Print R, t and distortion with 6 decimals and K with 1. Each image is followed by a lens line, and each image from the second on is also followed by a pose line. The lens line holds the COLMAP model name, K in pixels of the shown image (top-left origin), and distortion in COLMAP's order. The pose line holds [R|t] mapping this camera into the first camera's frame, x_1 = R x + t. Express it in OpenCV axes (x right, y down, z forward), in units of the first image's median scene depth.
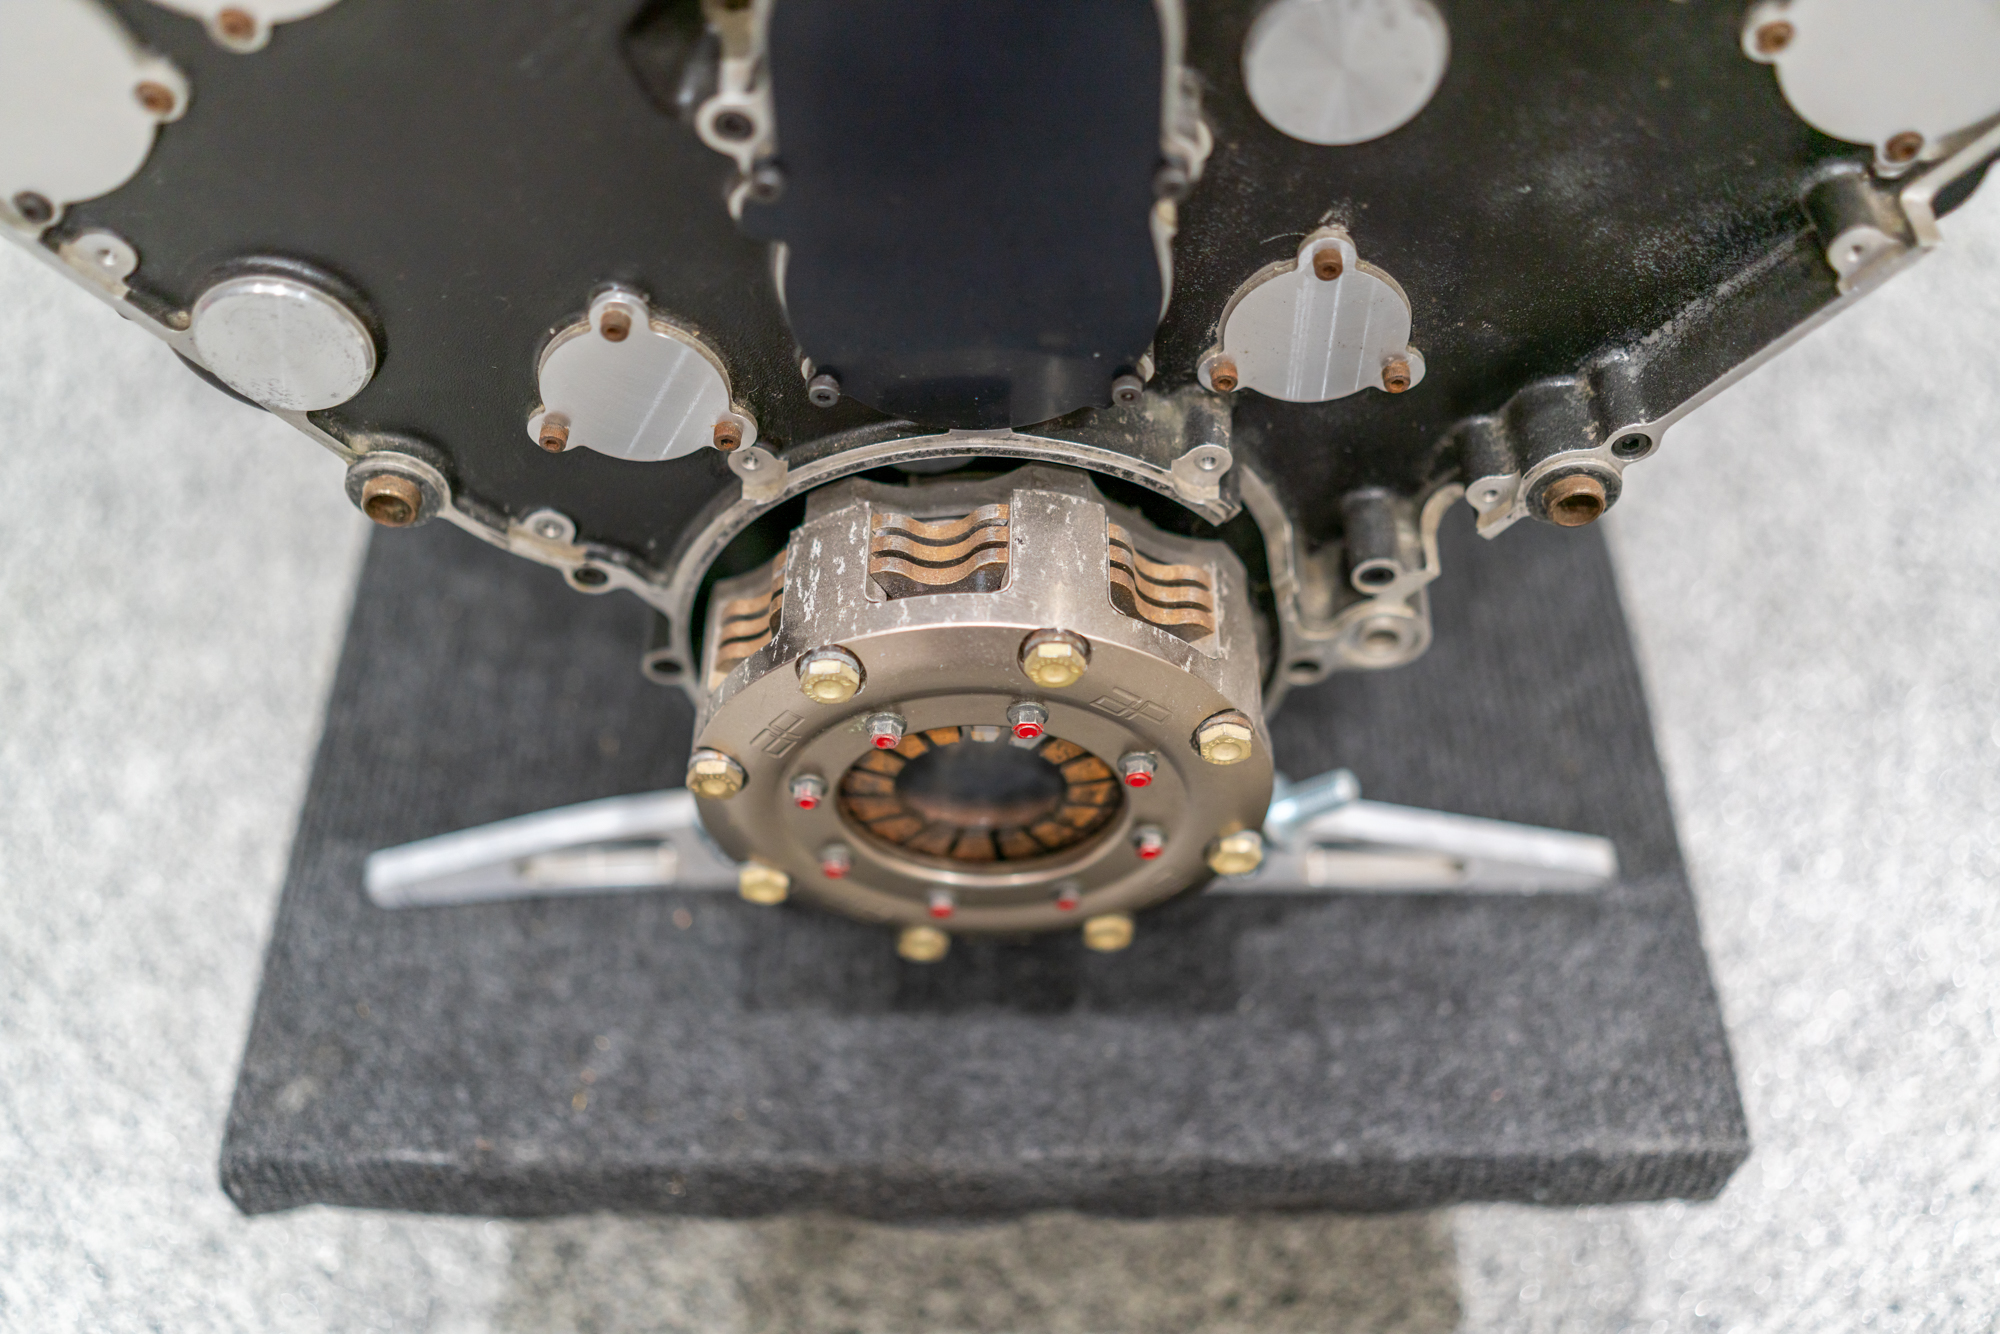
lens RADIAL K [[1971.4, 0, 1005.1], [0, 1971.4, 639.3], [0, 0, 1]] dist [-0.139972, 0.187872]
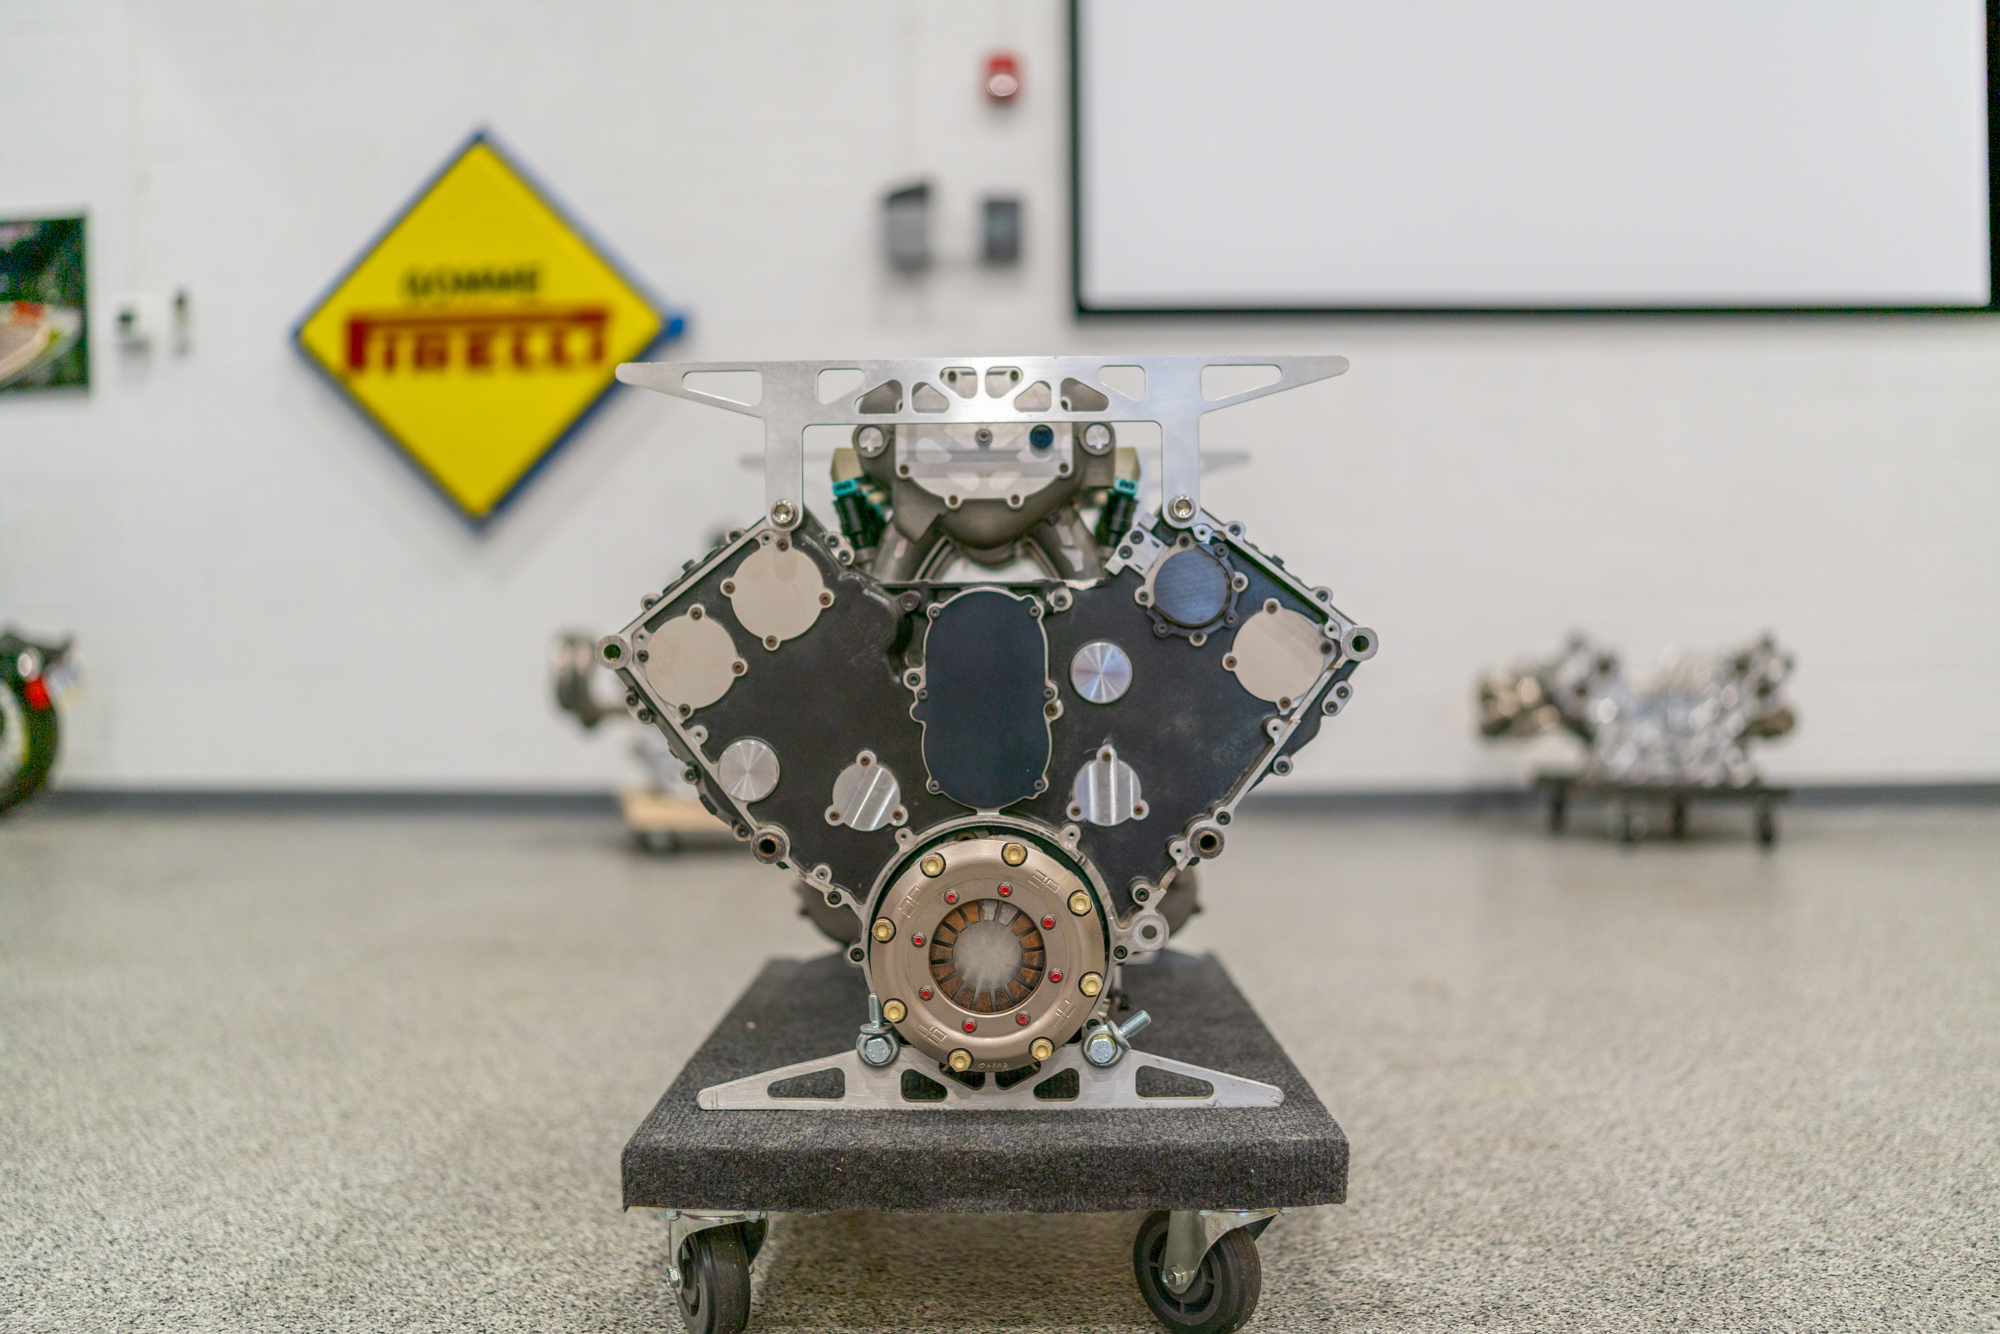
lens RADIAL K [[1833.8, 0, 1000.0], [0, 1833.8, 667.0], [0, 0, 1]] dist [-0.145317, 0.001773]
pose [[0.999998, -0.001808, -0.000788, 0.007180], [0.000461, 0.602564, -0.798070, 1.890972], [0.001917, 0.798068, 0.602564, -0.756340]]
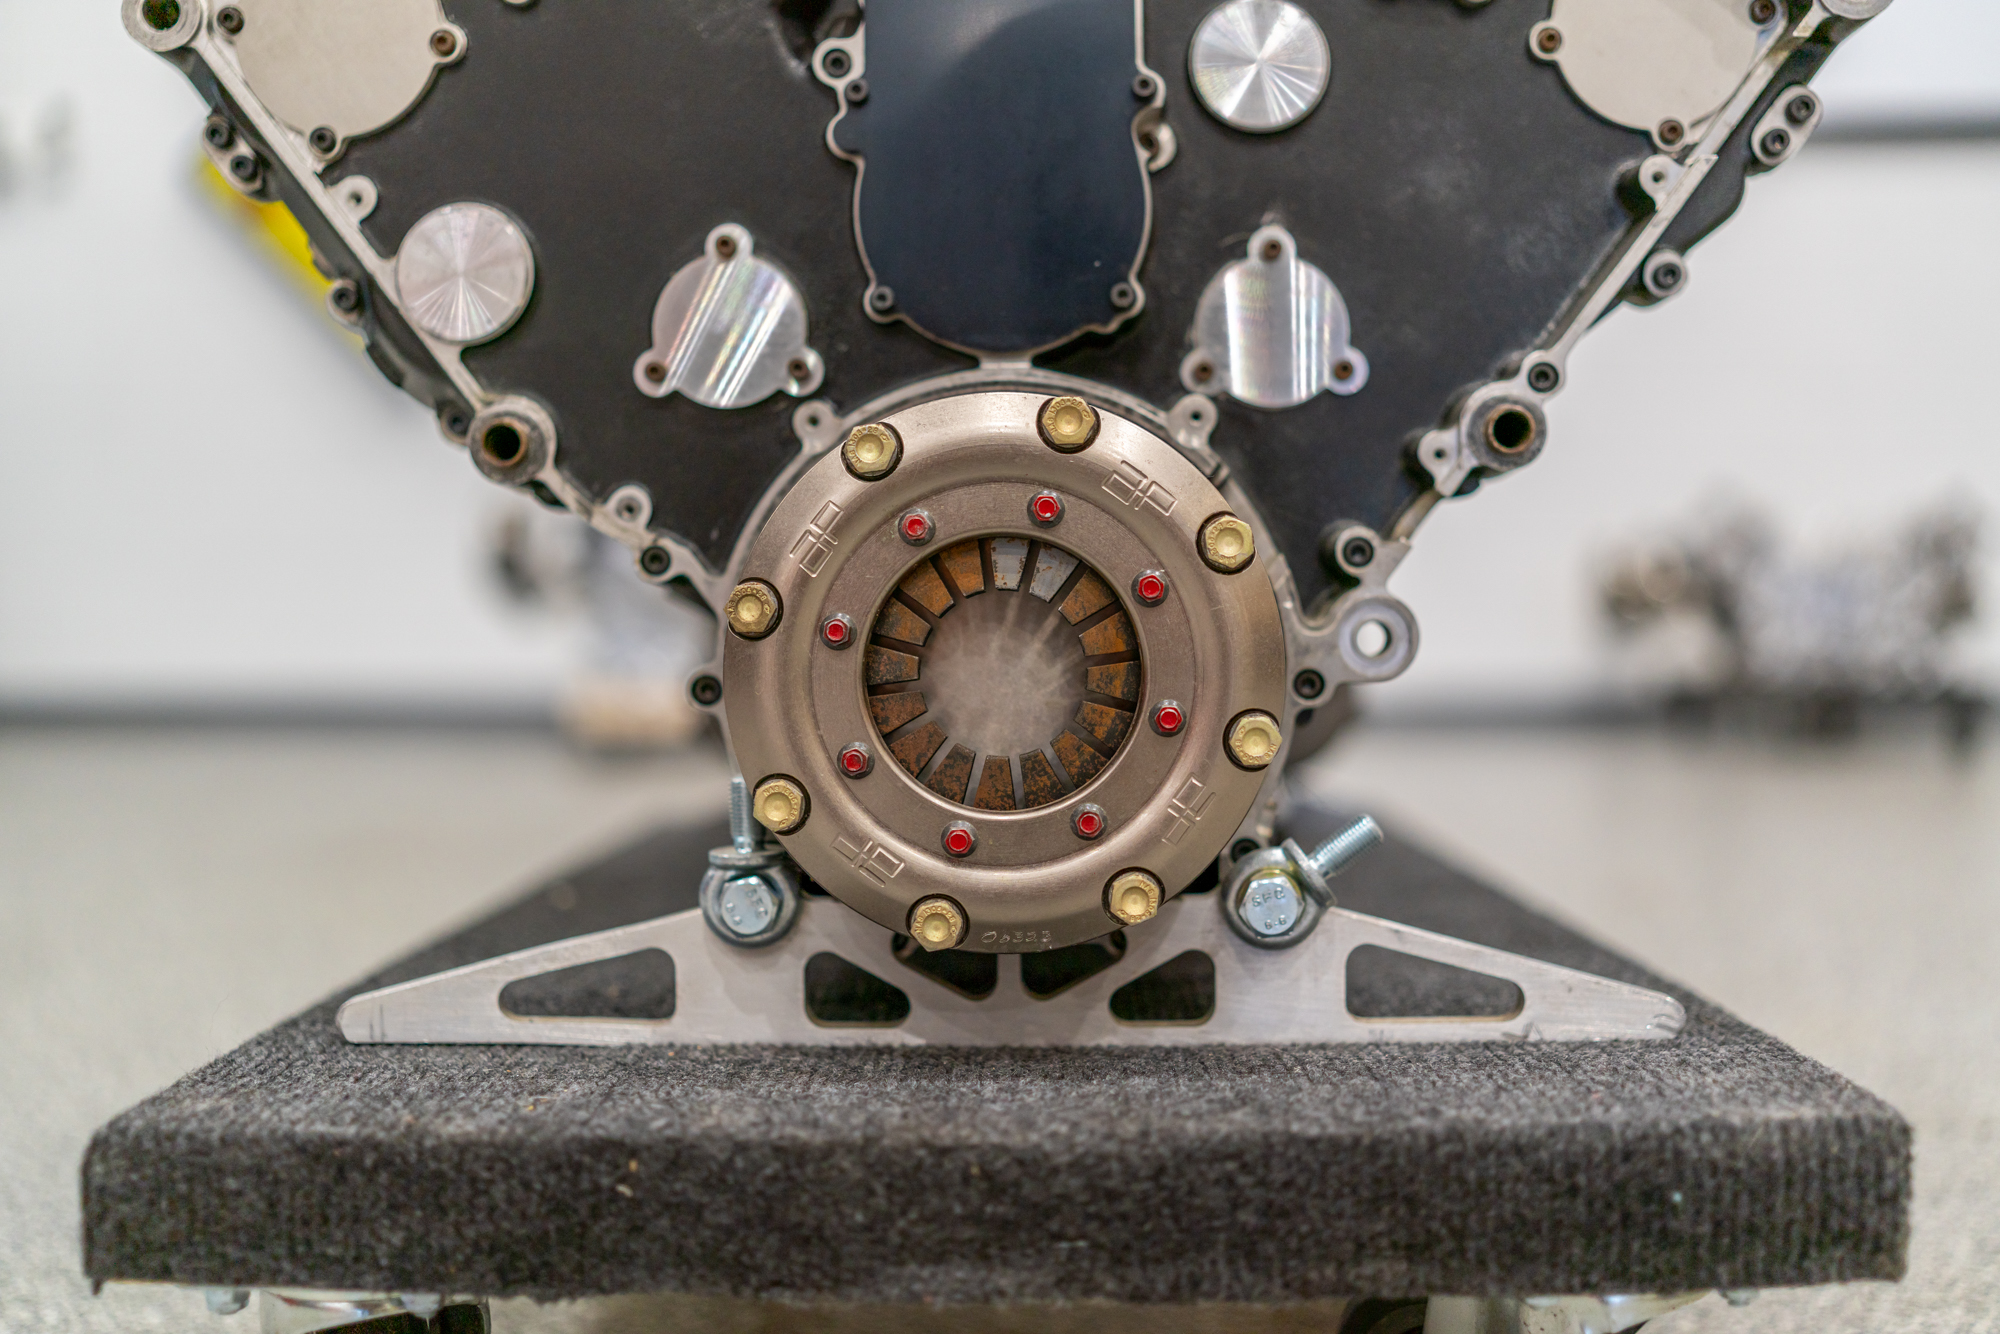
lens RADIAL K [[1971.4, 0, 1005.1], [0, 1971.4, 639.3], [0, 0, 1]] dist [-0.139972, 0.187872]
pose [[0.999924, -0.001202, -0.012261, 0.002140], [-0.008885, 0.619068, -0.785288, 0.980796], [0.008535, 0.785337, 0.619010, 0.384072]]
